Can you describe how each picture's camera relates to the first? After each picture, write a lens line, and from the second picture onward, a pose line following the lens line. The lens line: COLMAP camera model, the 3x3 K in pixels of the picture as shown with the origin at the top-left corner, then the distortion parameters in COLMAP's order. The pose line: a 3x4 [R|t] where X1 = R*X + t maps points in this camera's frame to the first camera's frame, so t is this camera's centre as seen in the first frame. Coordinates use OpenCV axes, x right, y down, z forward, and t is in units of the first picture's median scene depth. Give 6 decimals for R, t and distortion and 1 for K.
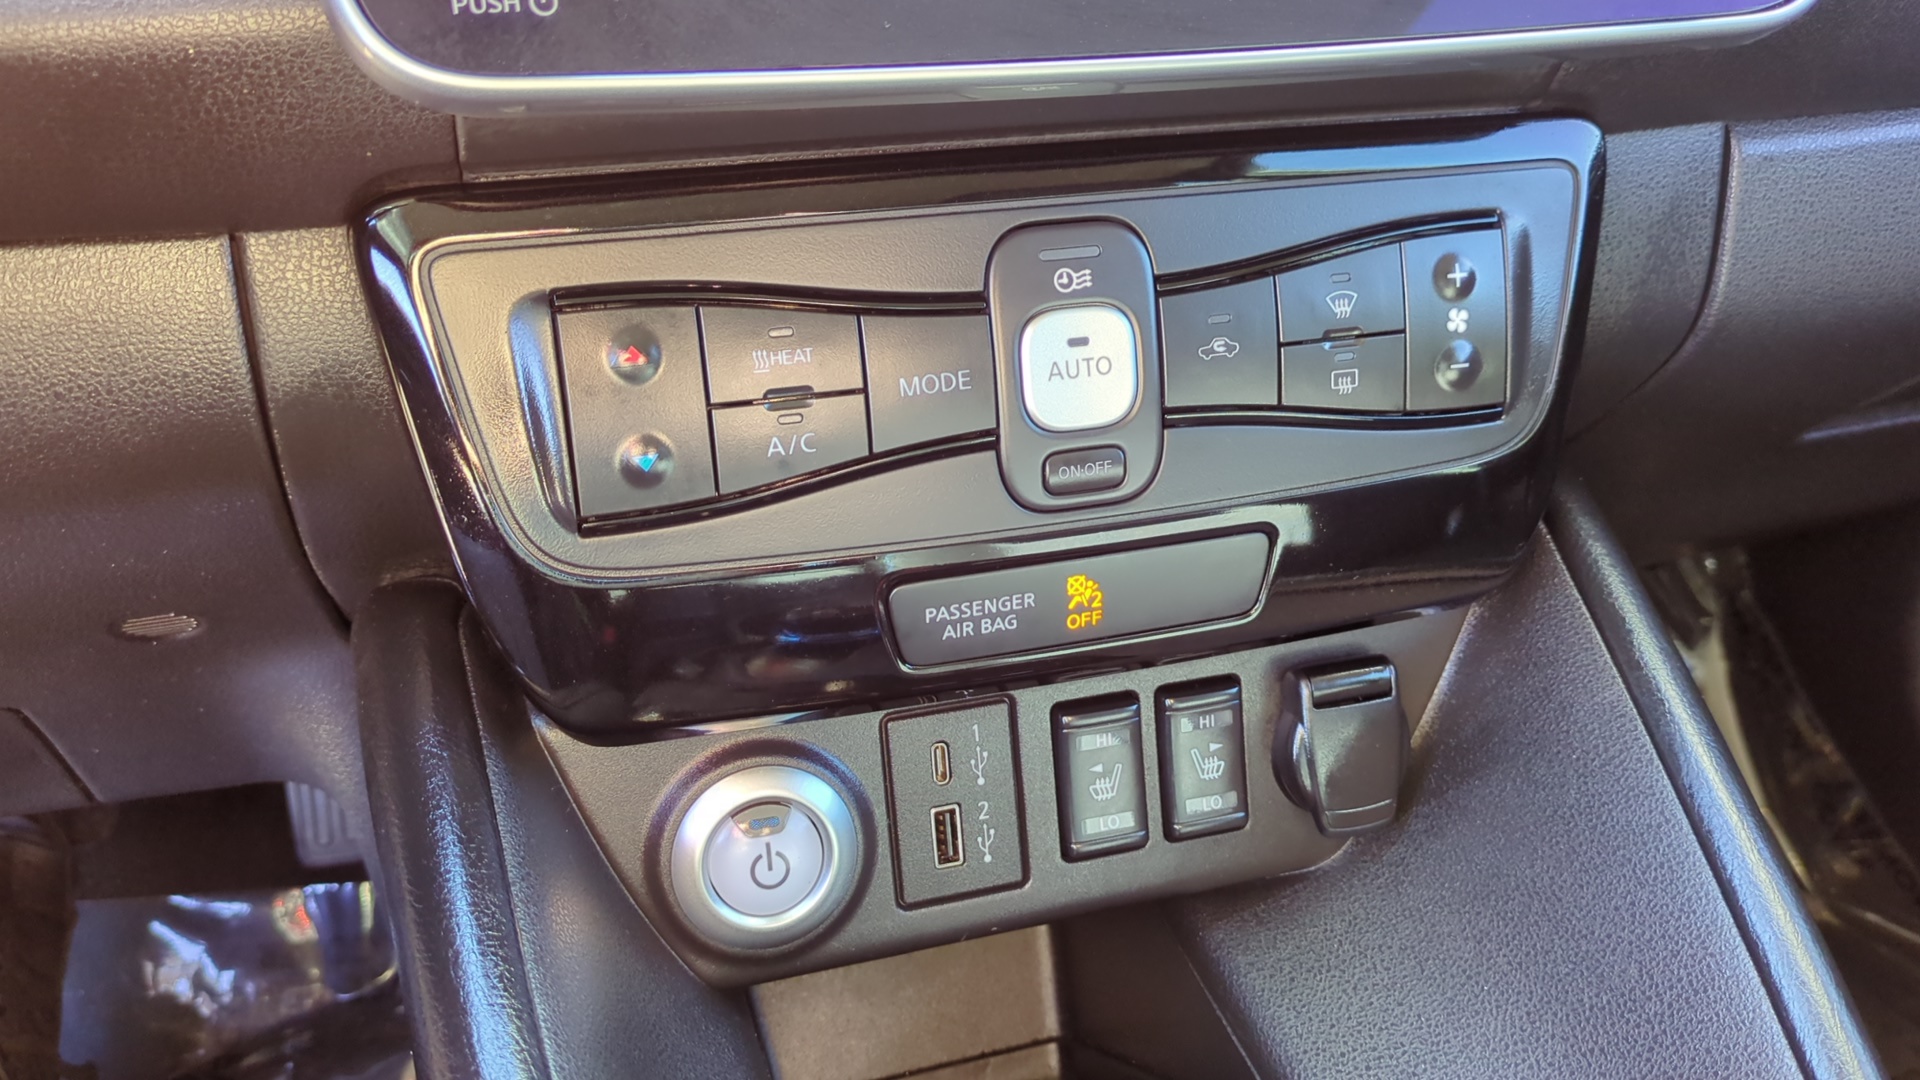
lens RADIAL K [[1645.0, 0, 963.5], [0, 1645.0, 537.1], [0, 0, 1]] dist [0.061850, -0.073260]
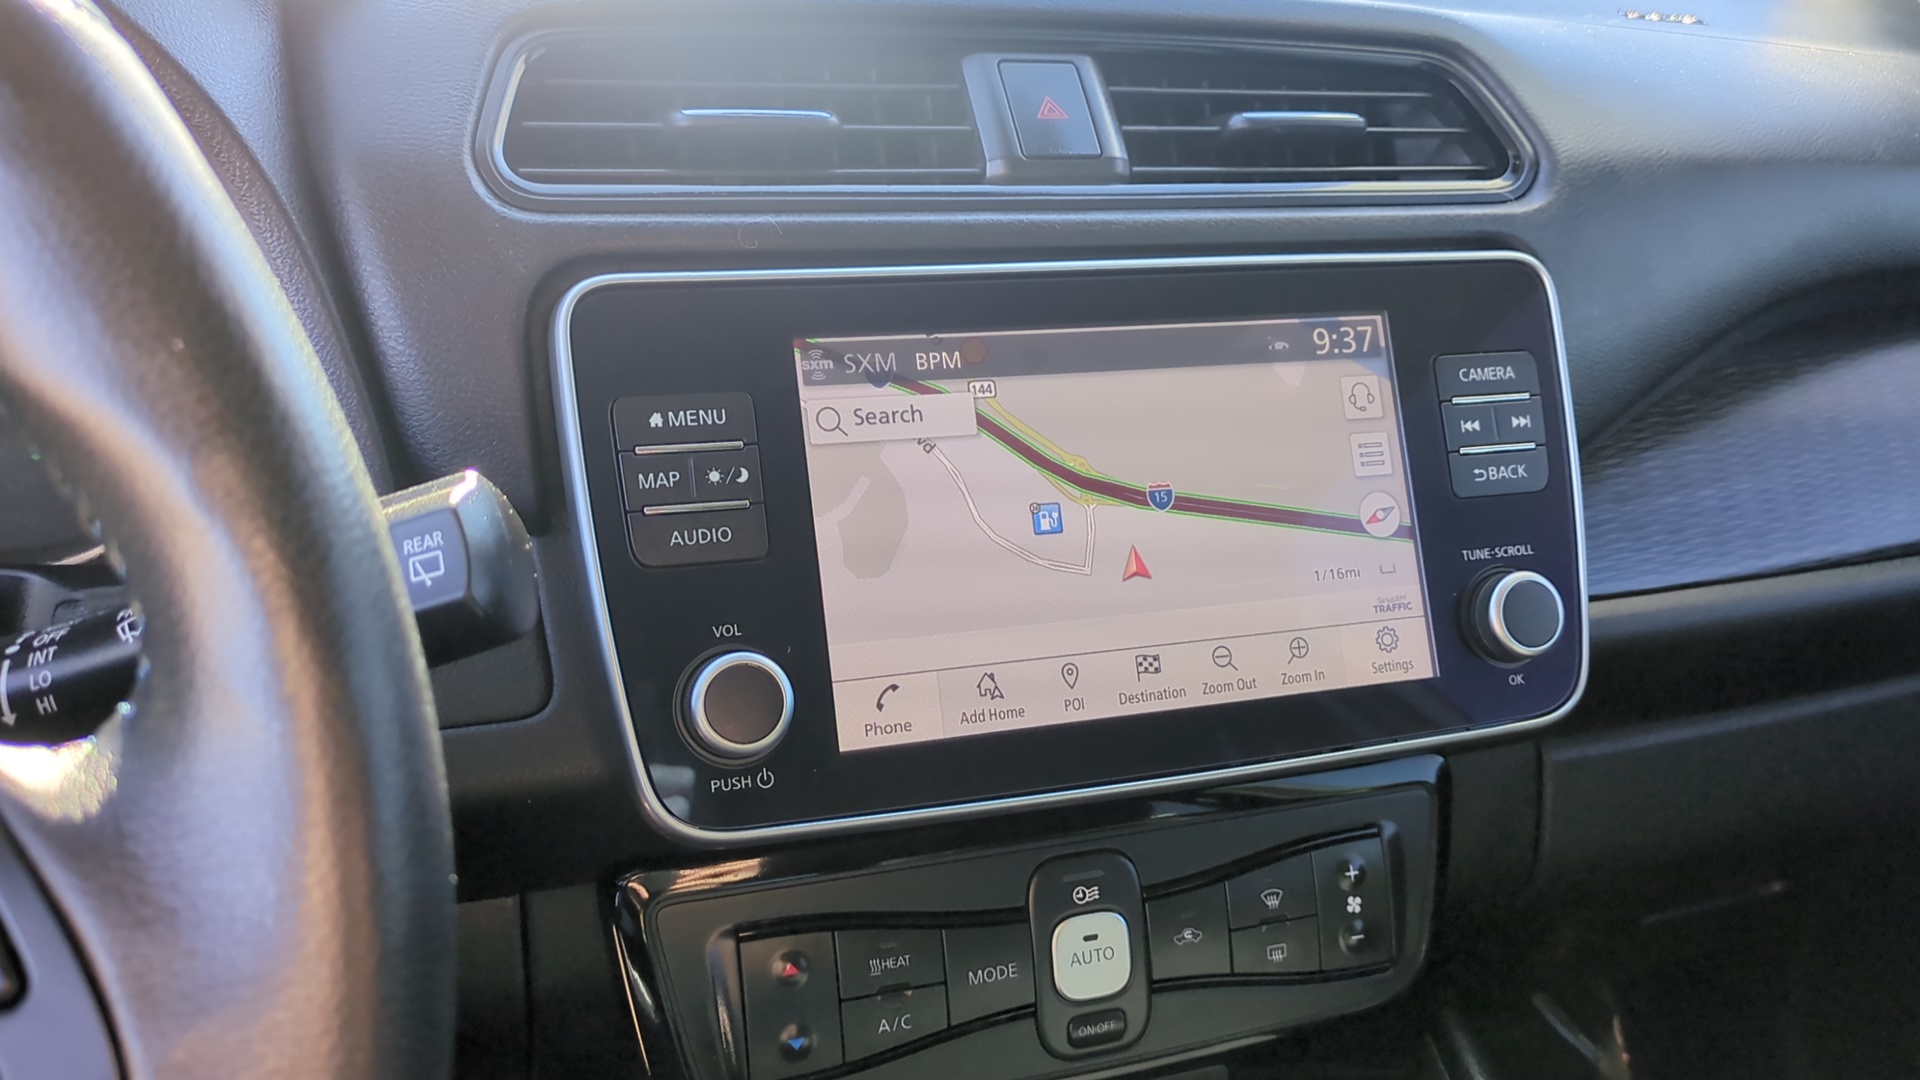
lens RADIAL K [[1645.0, 0, 961.2], [0, 1645.0, 539.9], [0, 0, 1]] dist [0.061850, -0.073260]
pose [[0.999428, -0.005517, 0.033375, -0.084256], [0.011592, 0.982727, -0.184697, -0.184534], [-0.031780, 0.184979, 0.982229, -0.445643]]
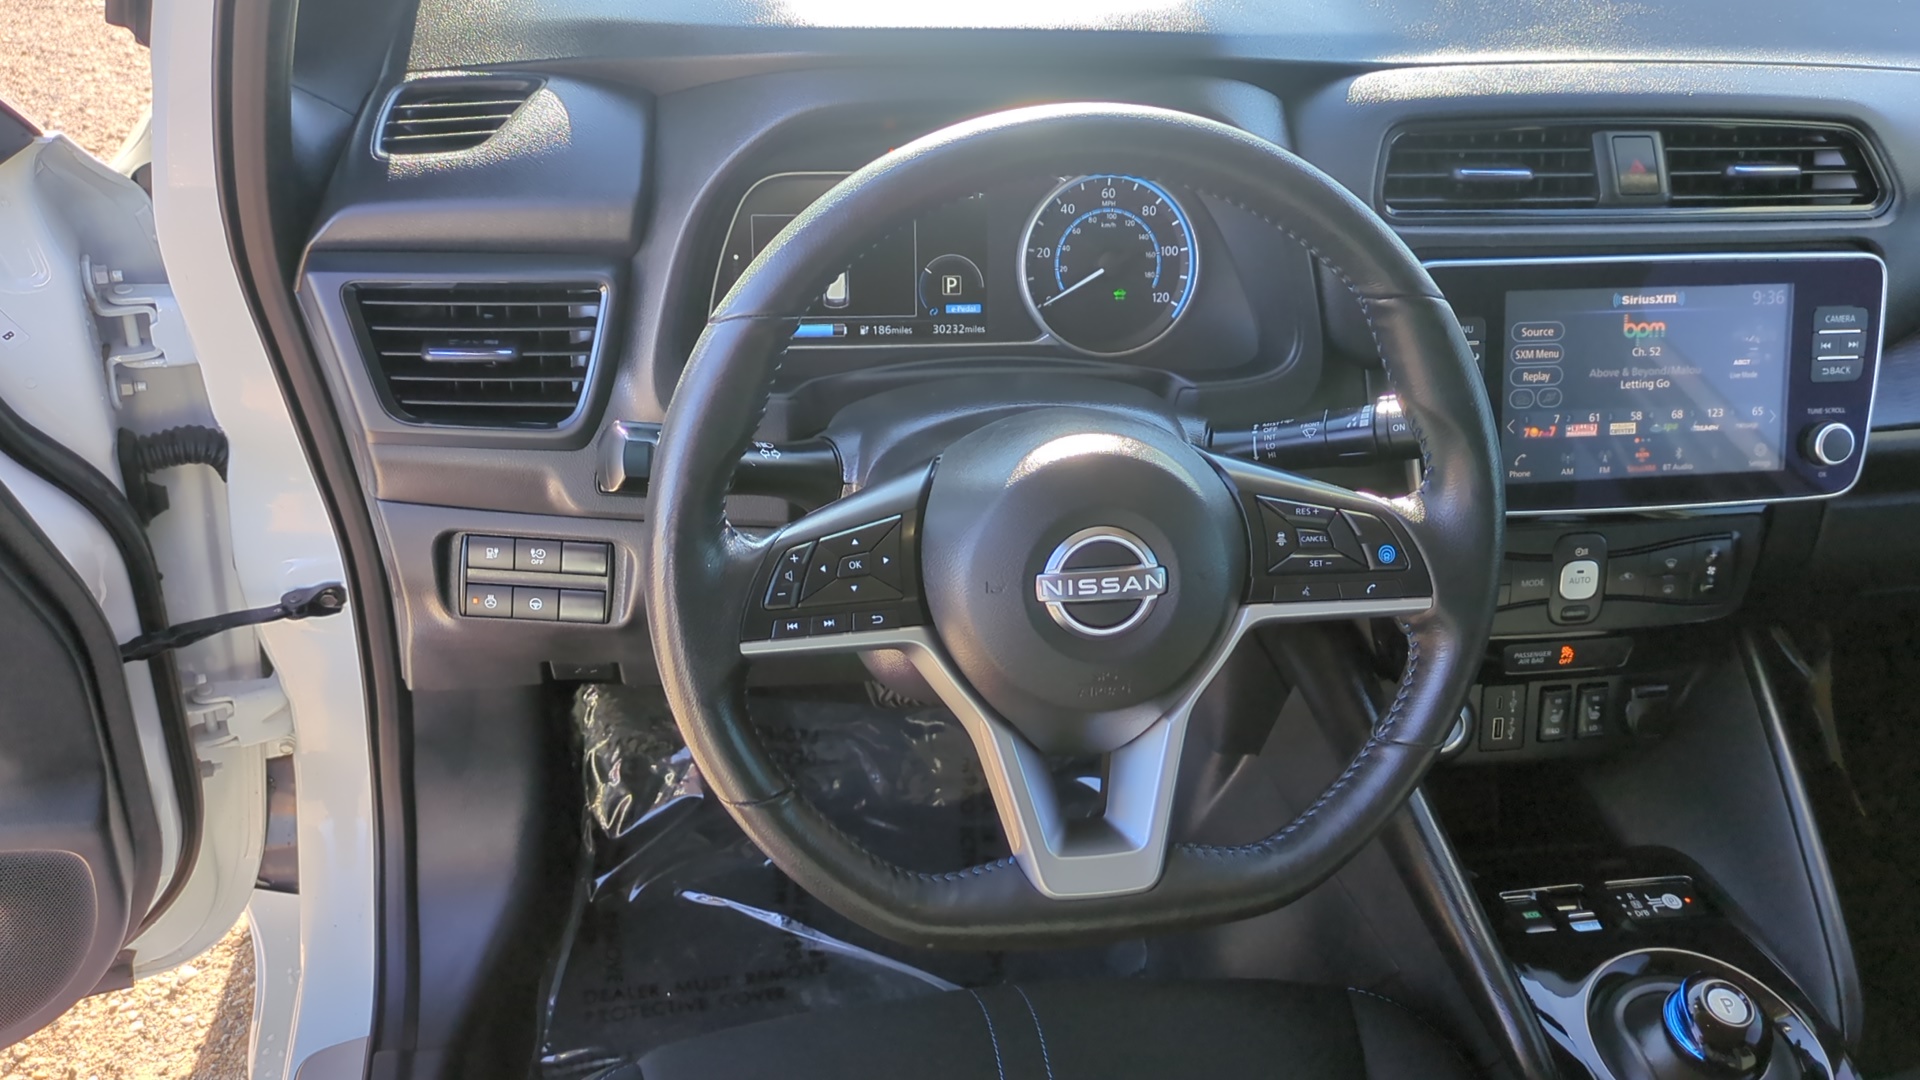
lens RADIAL K [[1645.0, 0, 972.4], [0, 1645.0, 537.6], [0, 0, 1]] dist [0.061850, -0.073260]
pose [[0.991201, 0.103182, -0.082905, -0.743709], [-0.097184, 0.992556, 0.073399, -0.279101], [0.089862, -0.064696, 0.993851, -1.985040]]
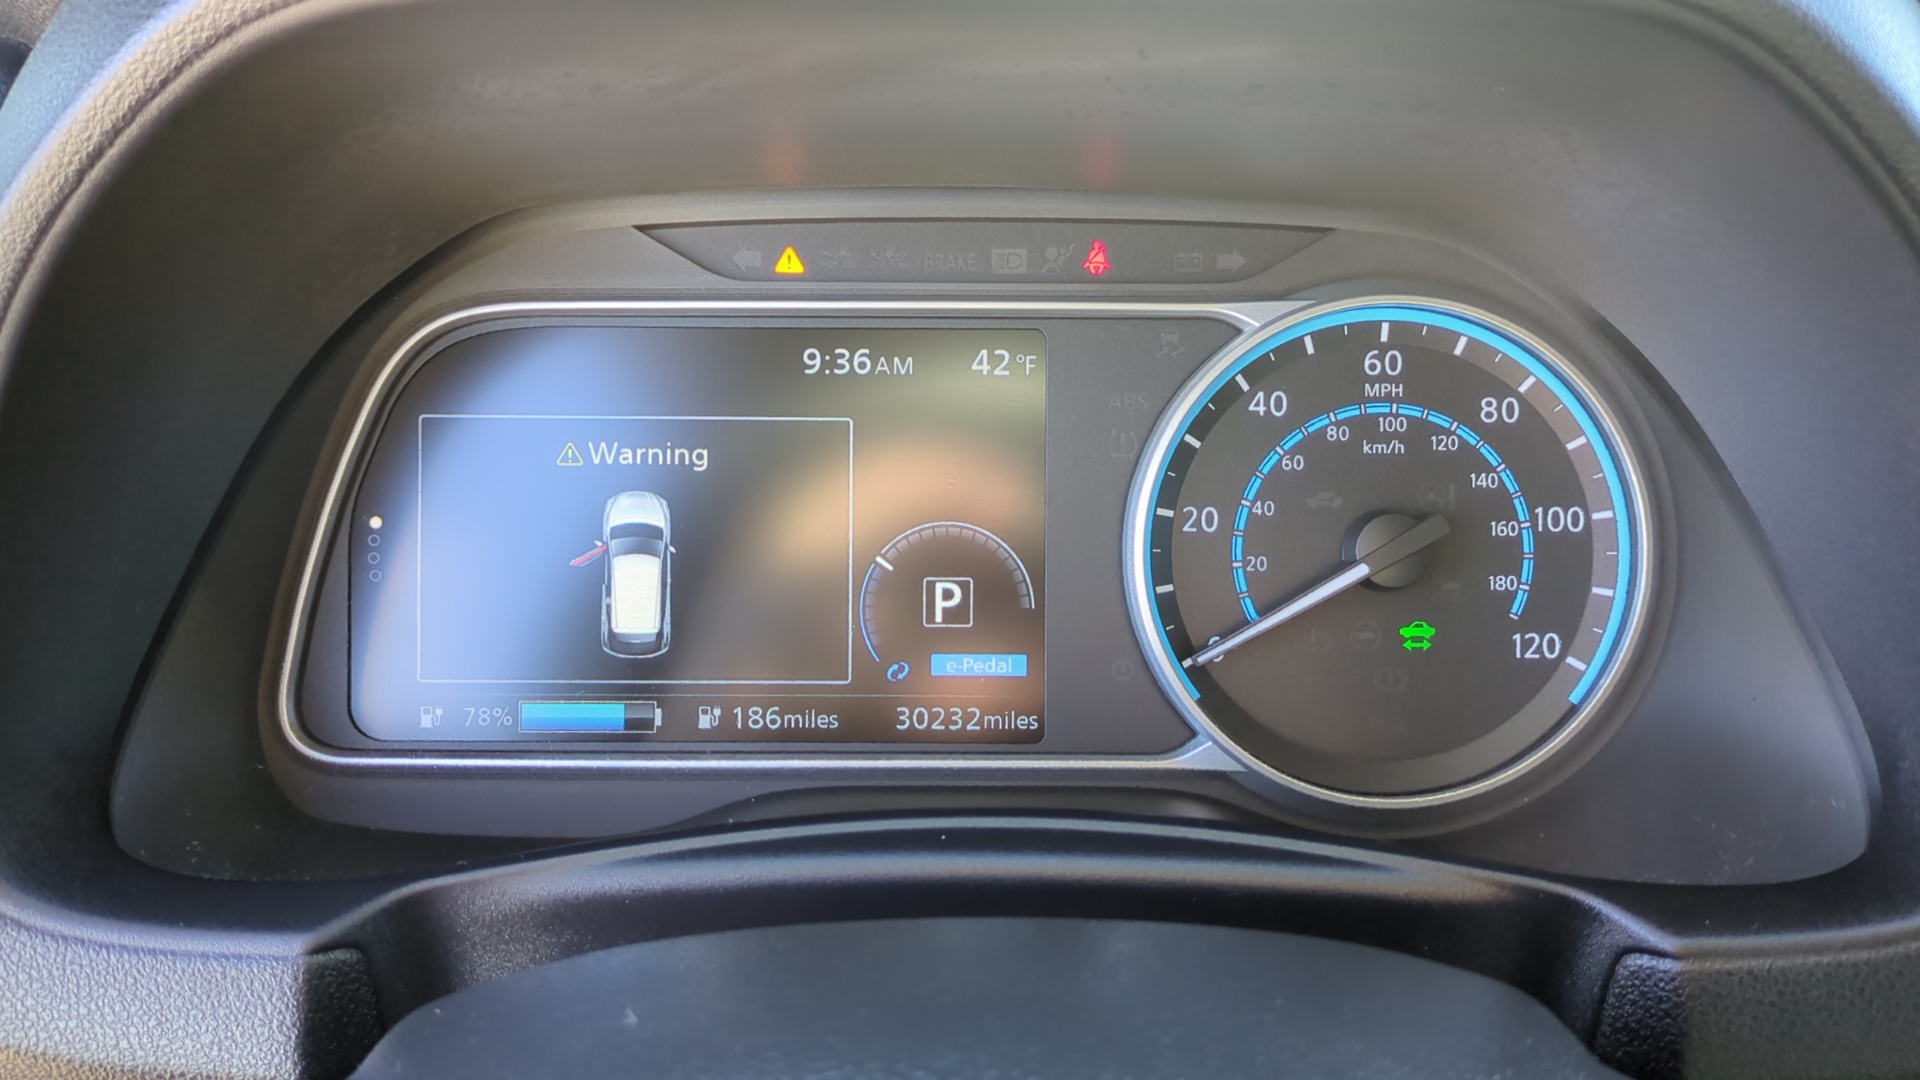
lens RADIAL K [[1645.0, 0, 969.0], [0, 1645.0, 555.6], [0, 0, 1]] dist [0.061850, -0.073260]
pose [[0.951571, 0.095193, -0.292320, -0.740001], [-0.124677, 0.988644, -0.083903, -0.437717], [0.281013, 0.116285, 0.952633, -0.193941]]
